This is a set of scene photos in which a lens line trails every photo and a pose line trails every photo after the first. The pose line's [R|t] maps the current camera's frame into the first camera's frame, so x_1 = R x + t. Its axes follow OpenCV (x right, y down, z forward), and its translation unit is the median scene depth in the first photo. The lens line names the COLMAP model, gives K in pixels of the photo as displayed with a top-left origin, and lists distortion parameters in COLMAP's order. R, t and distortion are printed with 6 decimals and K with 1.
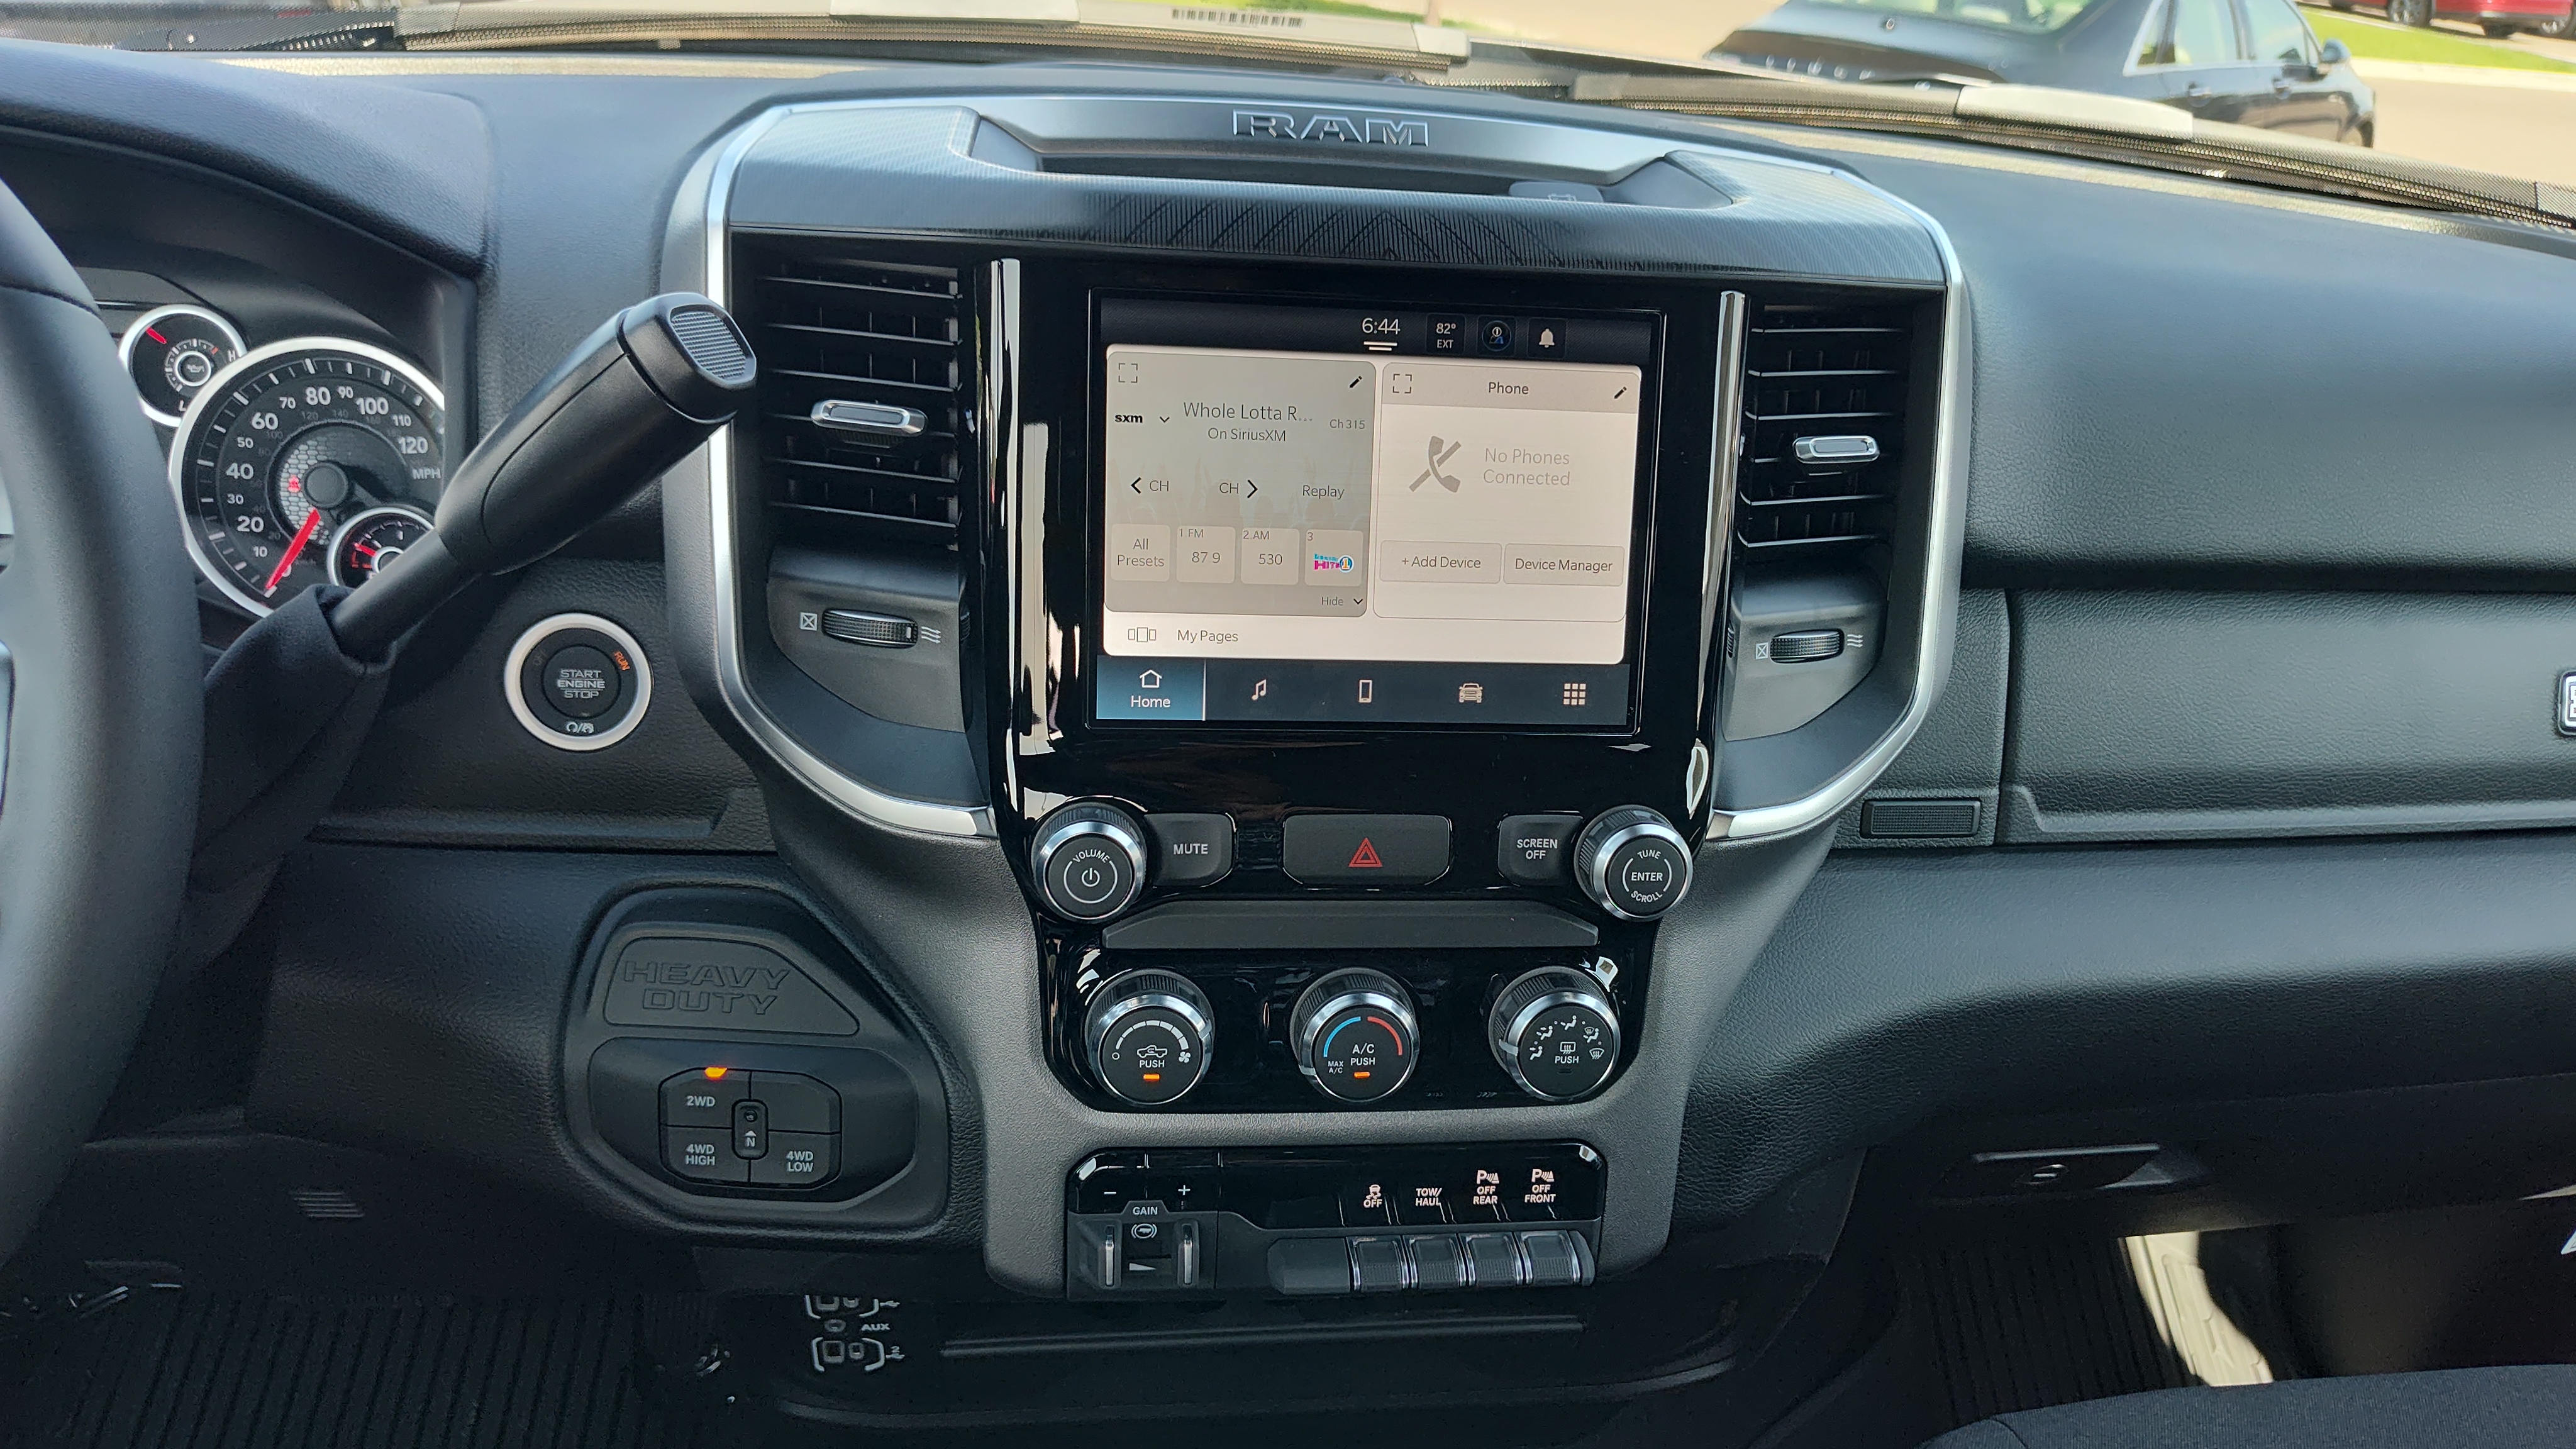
lens RADIAL K [[1805.3, 0, 1310.2], [0, 1805.3, 735.7], [0, 0, 1]] dist [0.009304, 0.001129]
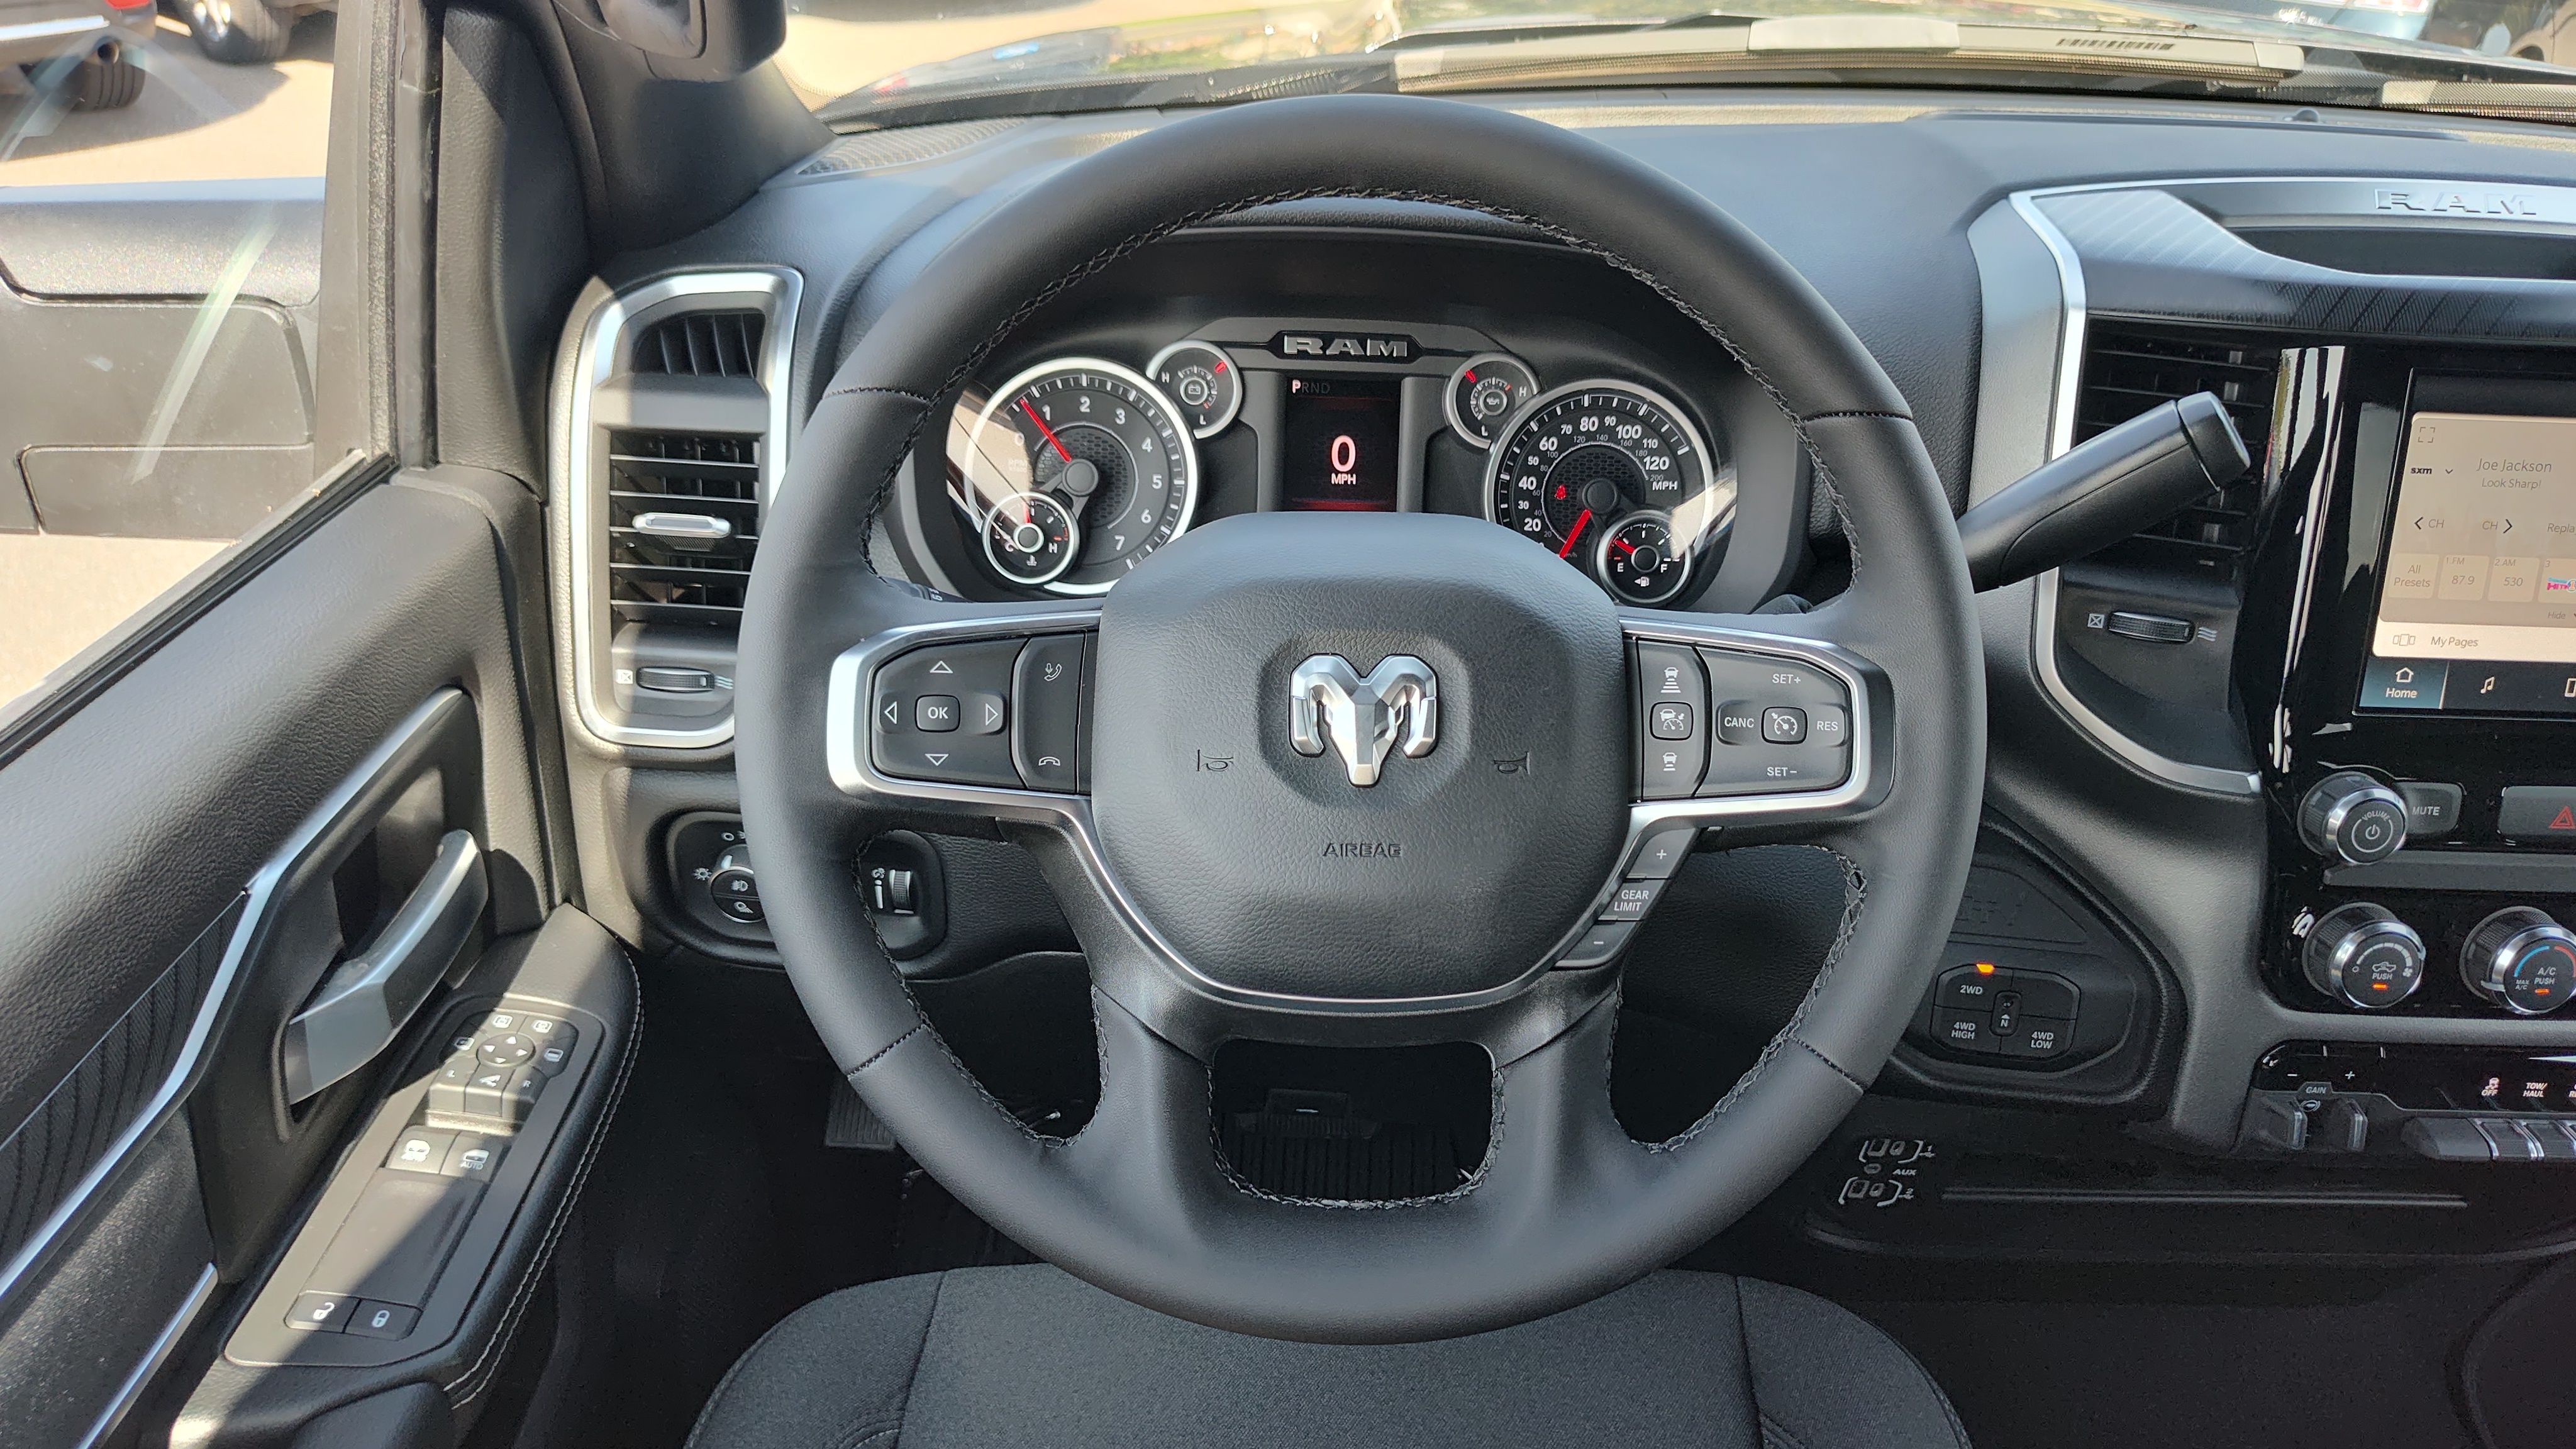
lens RADIAL K [[1805.3, 0, 1307.3], [0, 1805.3, 743.2], [0, 0, 1]] dist [0.009304, 0.001129]
pose [[0.994780, 0.025142, -0.098900, -0.664240], [-0.018496, 0.997545, 0.067546, -0.050788], [0.100356, -0.065364, 0.992802, -0.309002]]
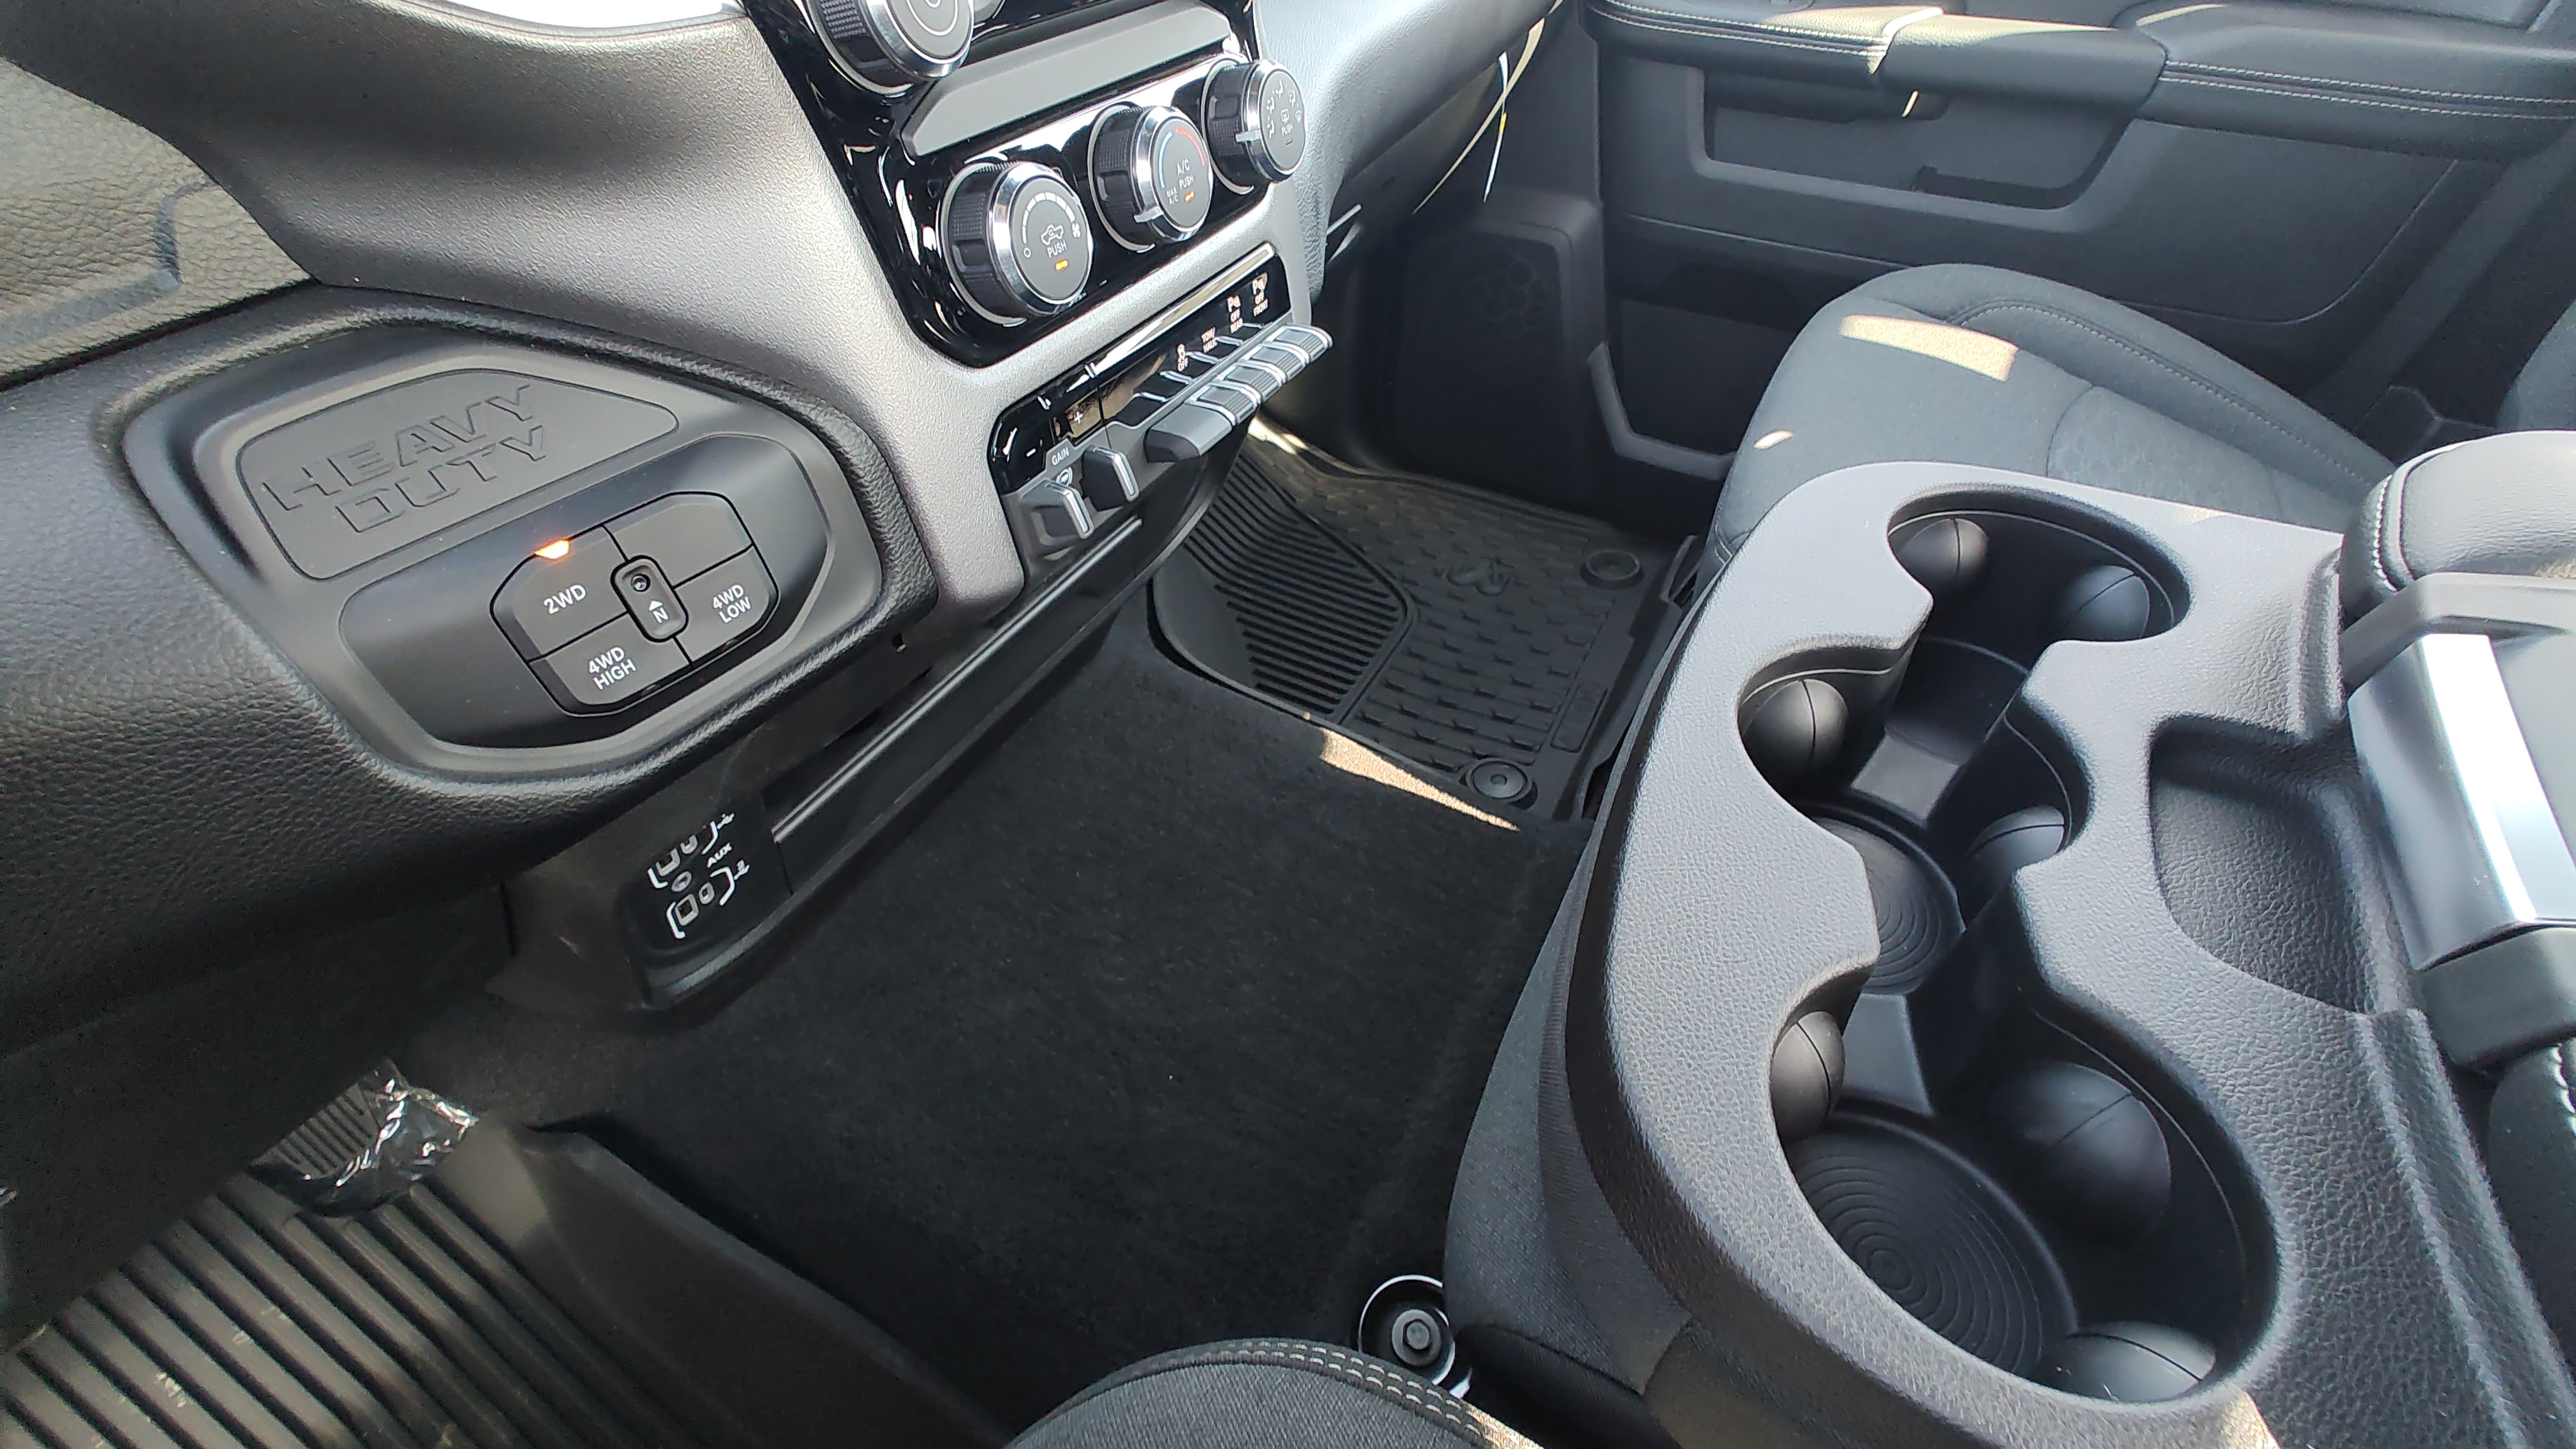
lens RADIAL K [[1081.0, 0, 1284.6], [0, 1081.0, 729.3], [0, 0, 1]] dist [0.012842, -0.003200]
pose [[0.579599, -0.611159, 0.539027, -0.419222], [0.382745, 0.788127, 0.482039, 0.141778], [-0.719424, -0.073079, 0.690716, 0.493820]]
